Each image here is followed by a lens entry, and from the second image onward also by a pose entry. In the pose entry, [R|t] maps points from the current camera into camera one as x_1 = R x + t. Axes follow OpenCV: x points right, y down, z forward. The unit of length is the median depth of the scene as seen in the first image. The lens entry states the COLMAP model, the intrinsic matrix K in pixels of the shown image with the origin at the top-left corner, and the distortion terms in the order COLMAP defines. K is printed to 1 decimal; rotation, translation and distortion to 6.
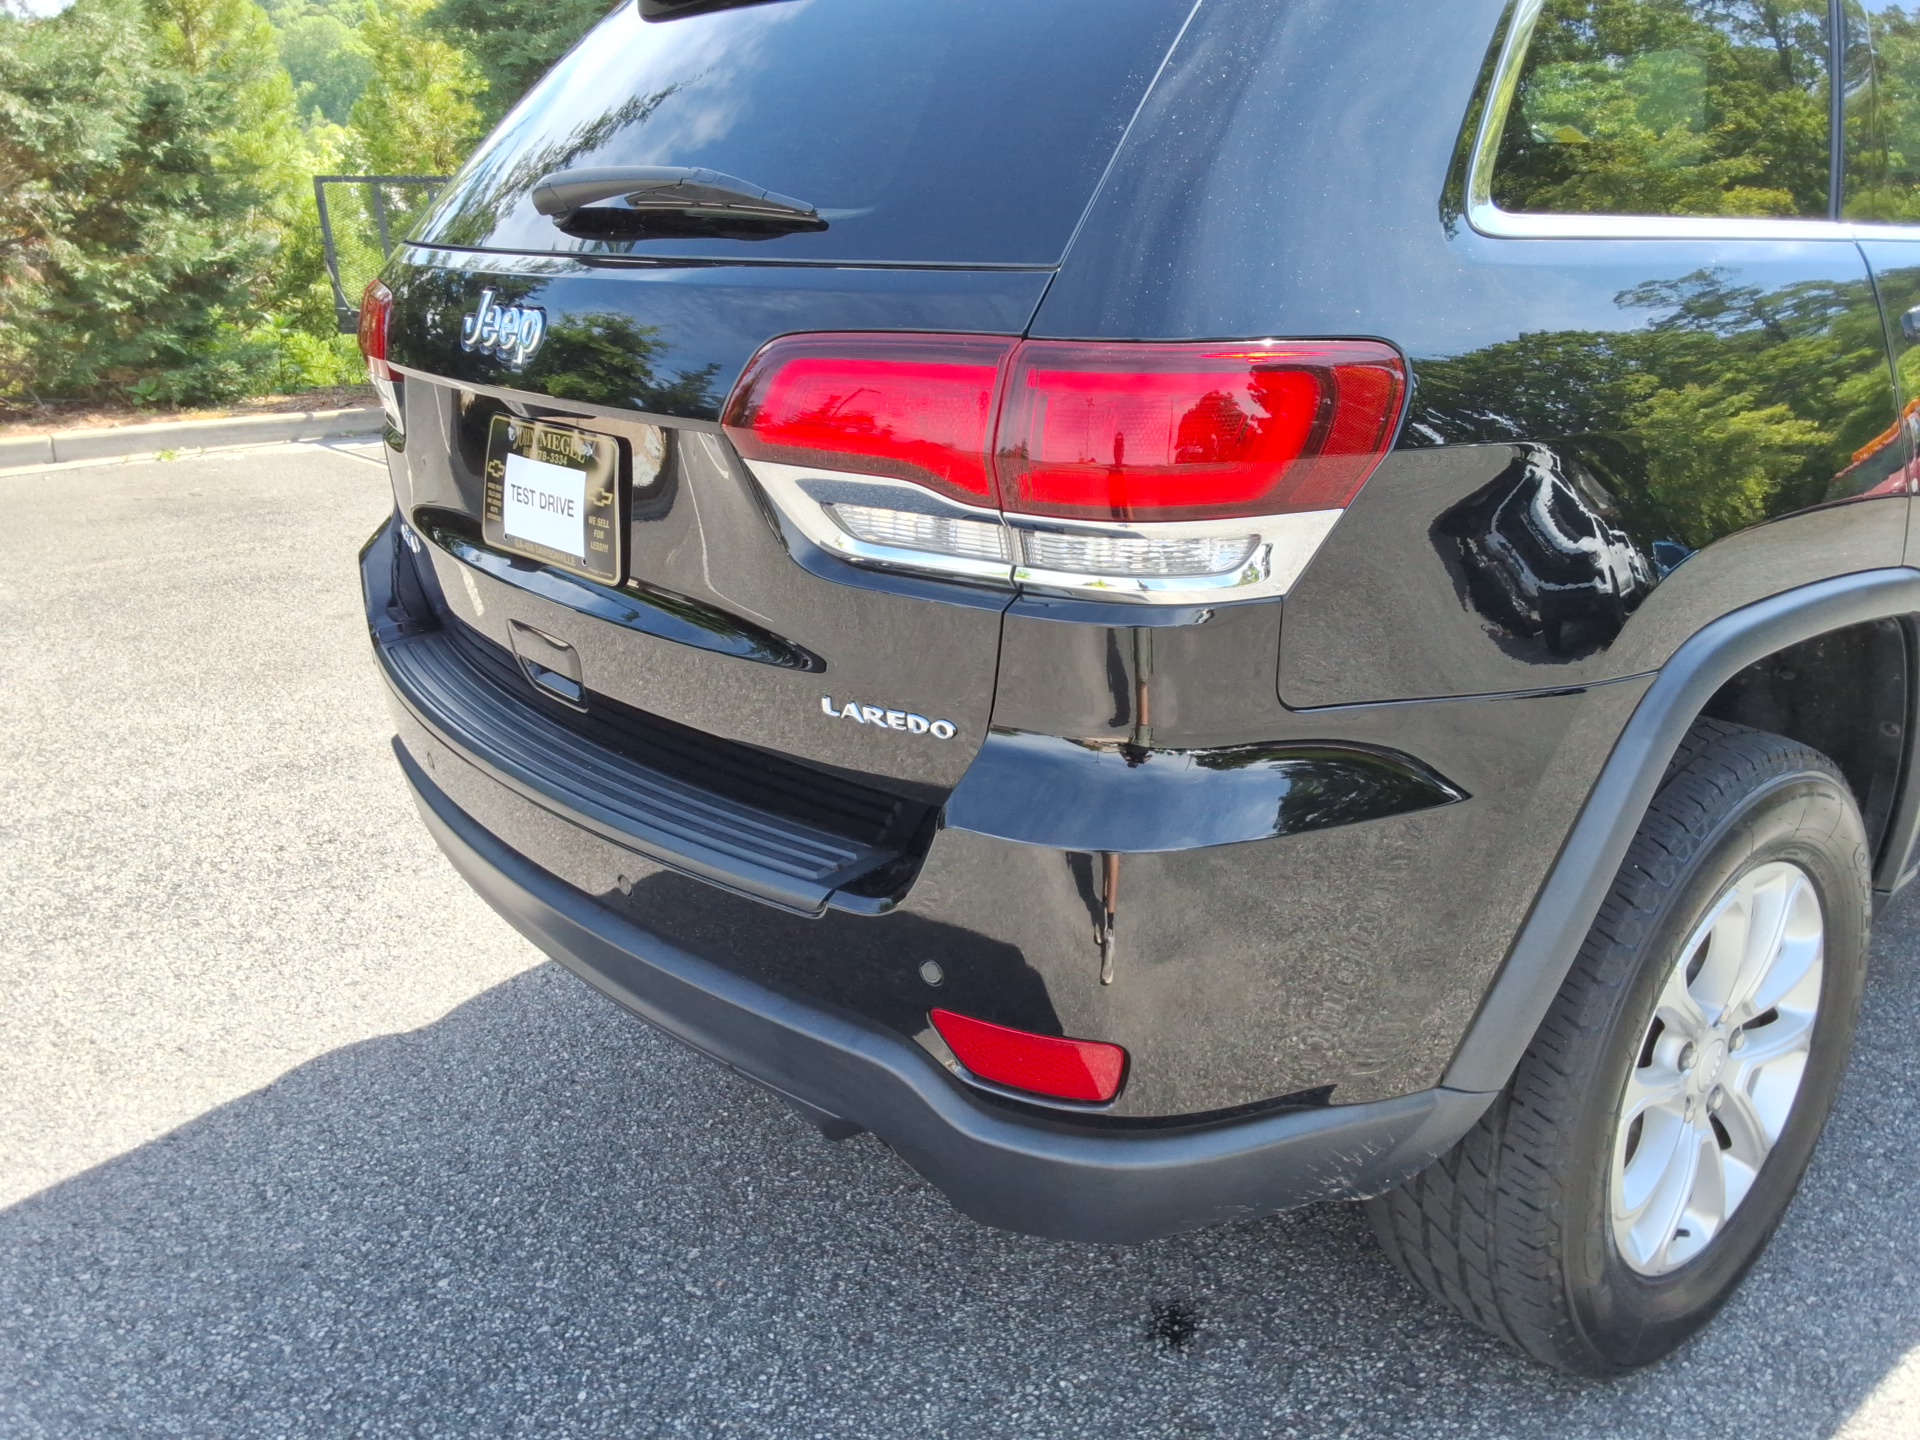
lens RADIAL K [[1532.4, 0, 1002.2], [0, 1532.4, 674.4], [0, 0, 1]] dist [0.104474, -0.158315]
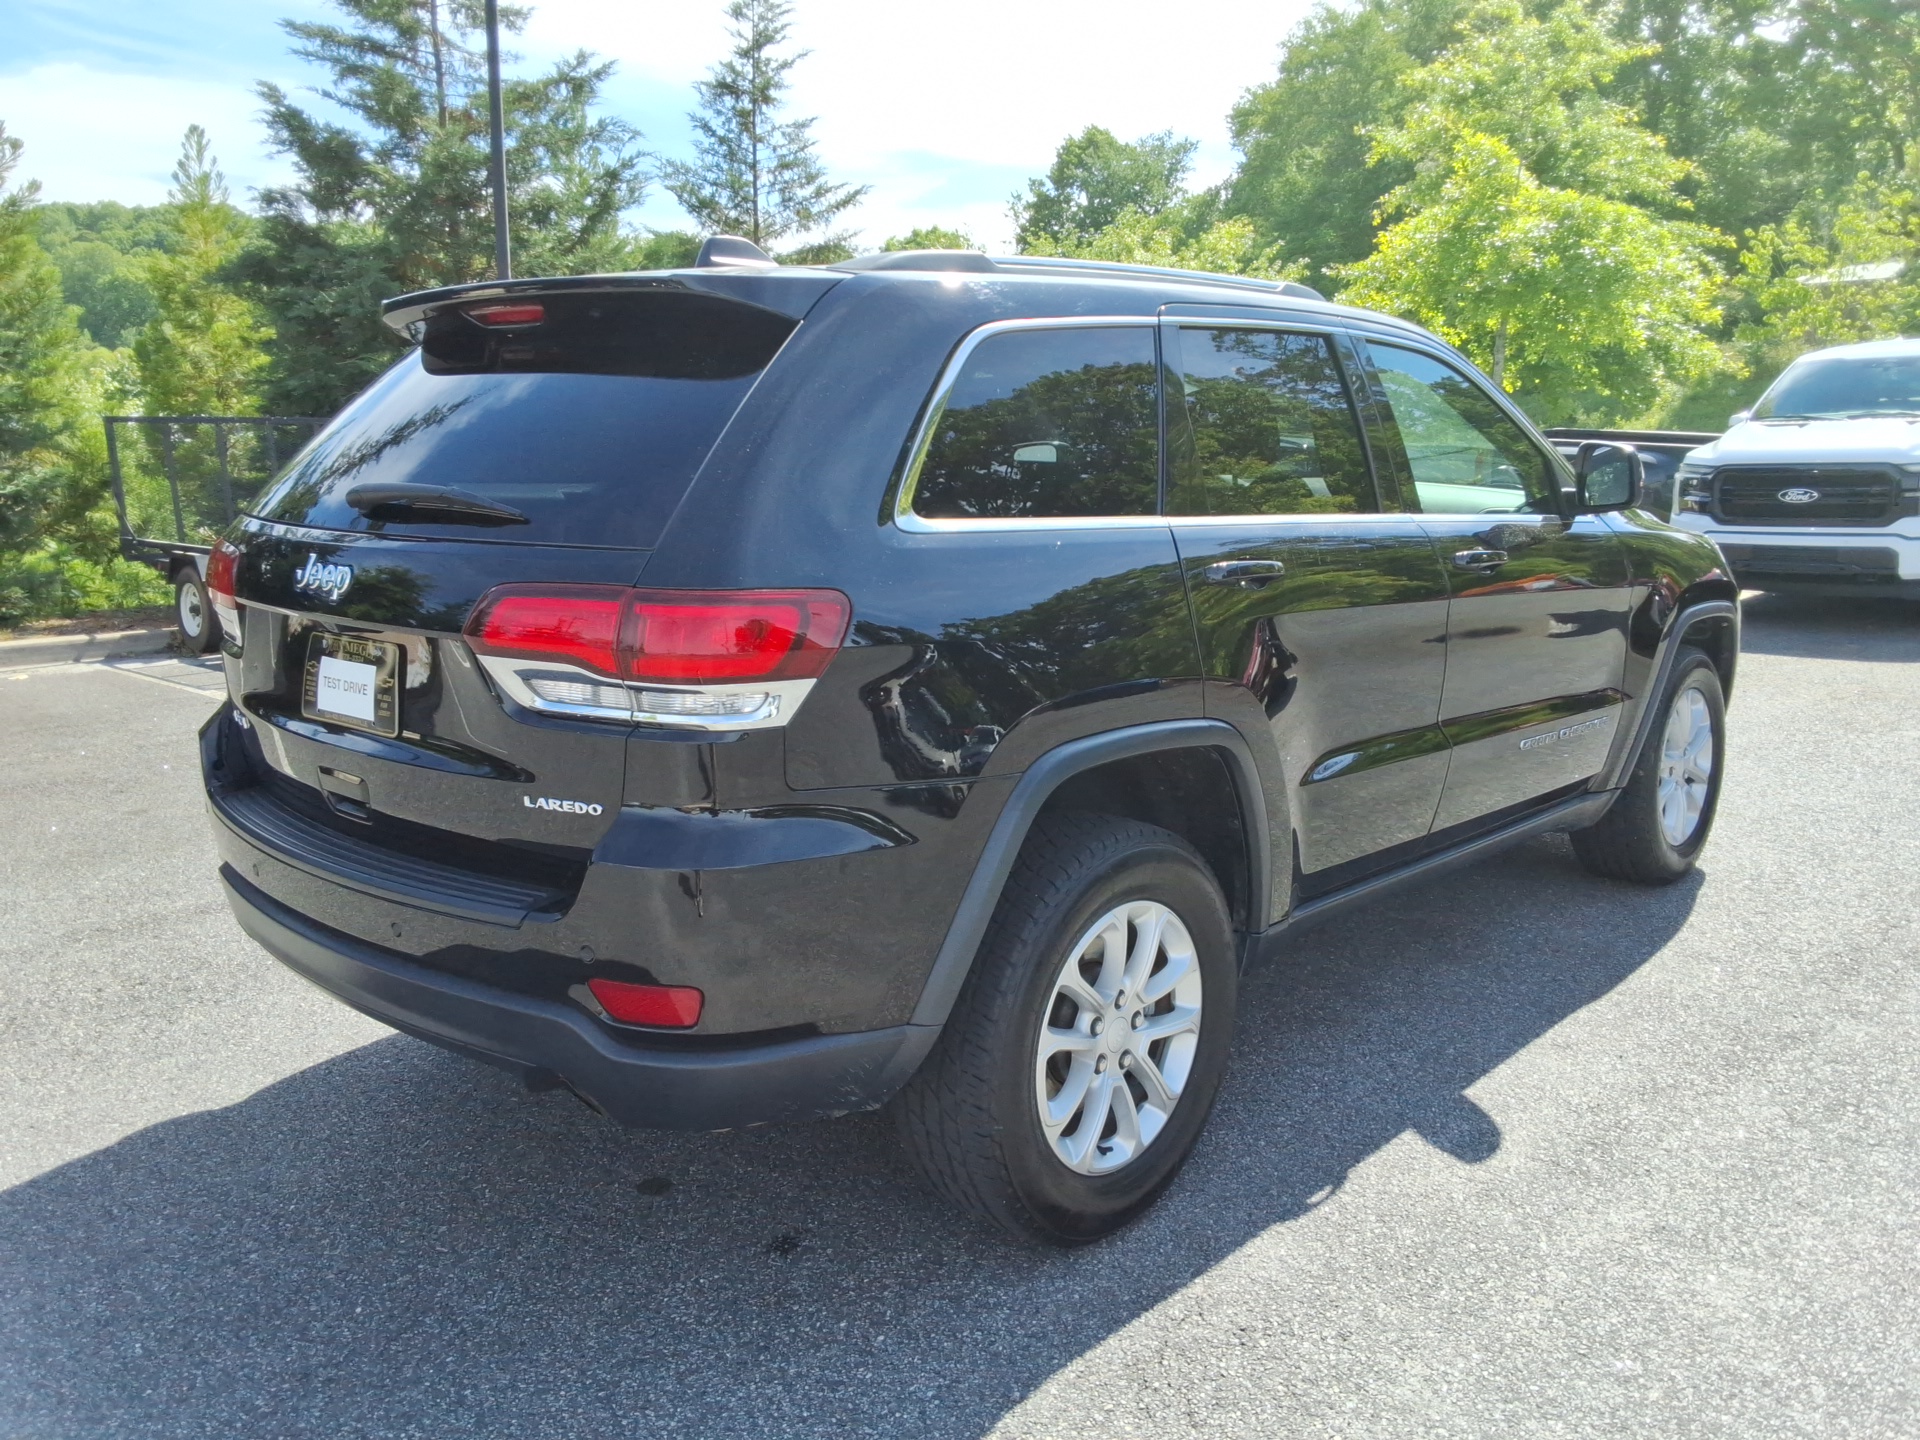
lens RADIAL K [[1532.4, 0, 989.7], [0, 1532.4, 696.1], [0, 0, 1]] dist [0.104474, -0.158315]
pose [[0.992134, -0.012389, 0.124568, 0.127436], [0.027740, 0.992109, -0.122269, 0.091585], [-0.122071, 0.124763, 0.984649, -0.523526]]
